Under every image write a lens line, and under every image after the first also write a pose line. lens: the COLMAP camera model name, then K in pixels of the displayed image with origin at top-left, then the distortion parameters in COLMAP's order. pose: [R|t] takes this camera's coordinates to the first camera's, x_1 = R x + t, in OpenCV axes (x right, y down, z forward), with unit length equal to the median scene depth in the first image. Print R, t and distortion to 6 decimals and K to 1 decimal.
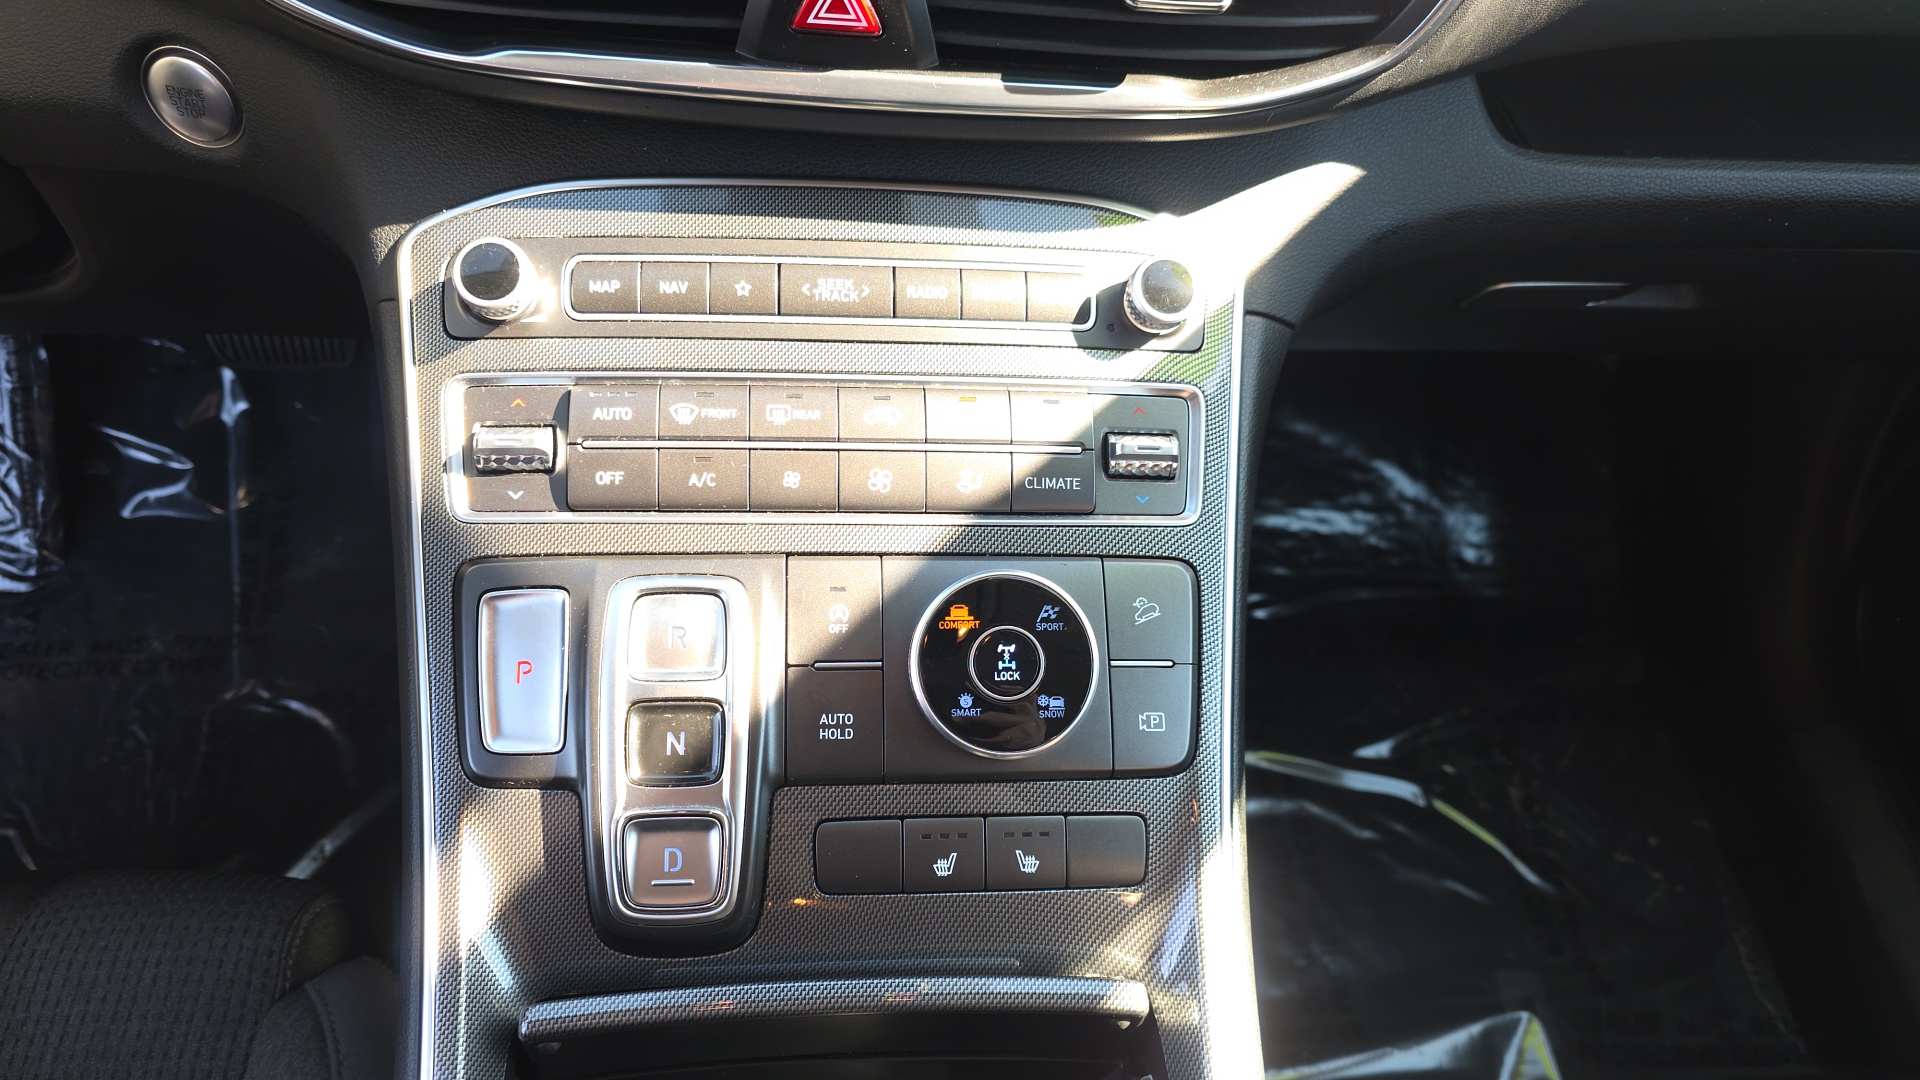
lens RADIAL K [[1298.5, 0, 939.2], [0, 1298.5, 553.5], [0, 0, 1]] dist [0.061810, -0.062504]
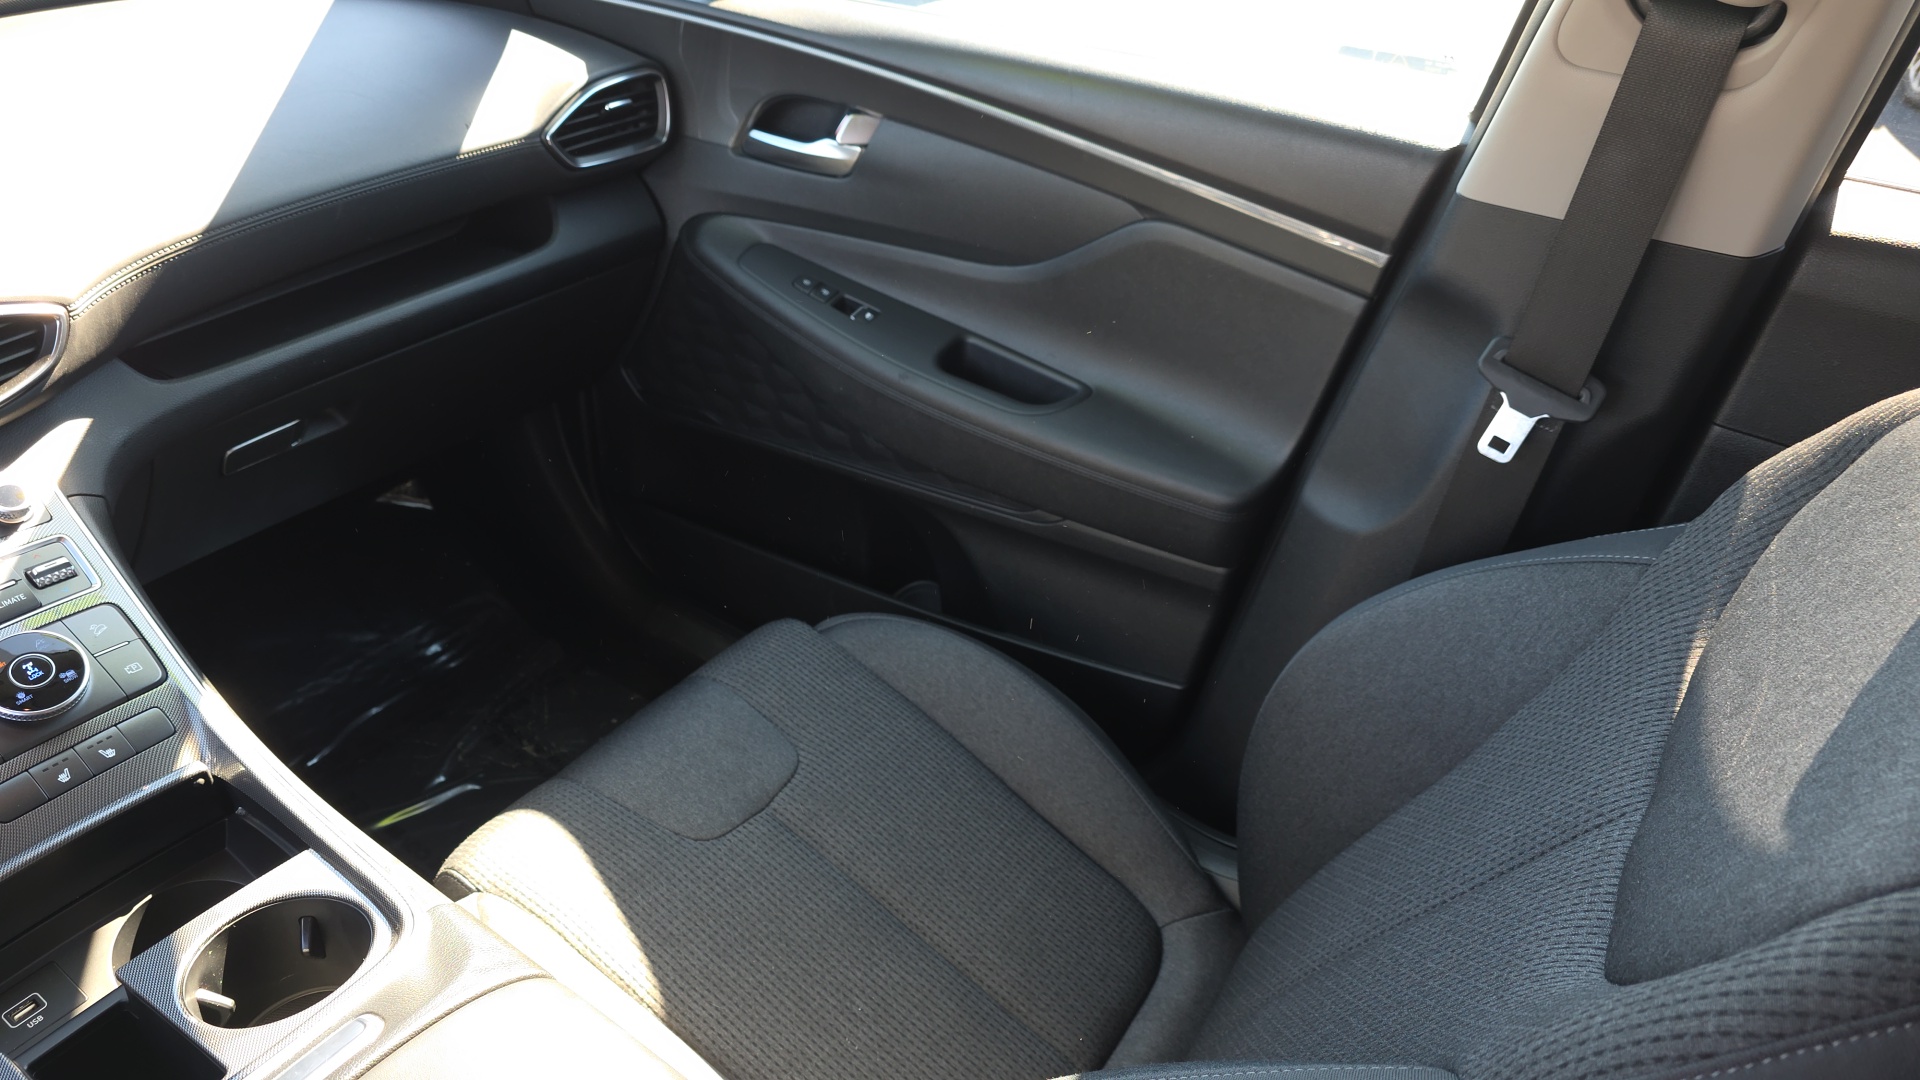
lens RADIAL K [[1298.5, 0, 950.3], [0, 1298.5, 558.3], [0, 0, 1]] dist [0.061810, -0.062504]
pose [[0.621181, -0.478179, 0.620869, -0.231427], [0.617700, 0.786316, -0.012409, 0.797244], [-0.482266, 0.391219, 0.783816, -1.249723]]
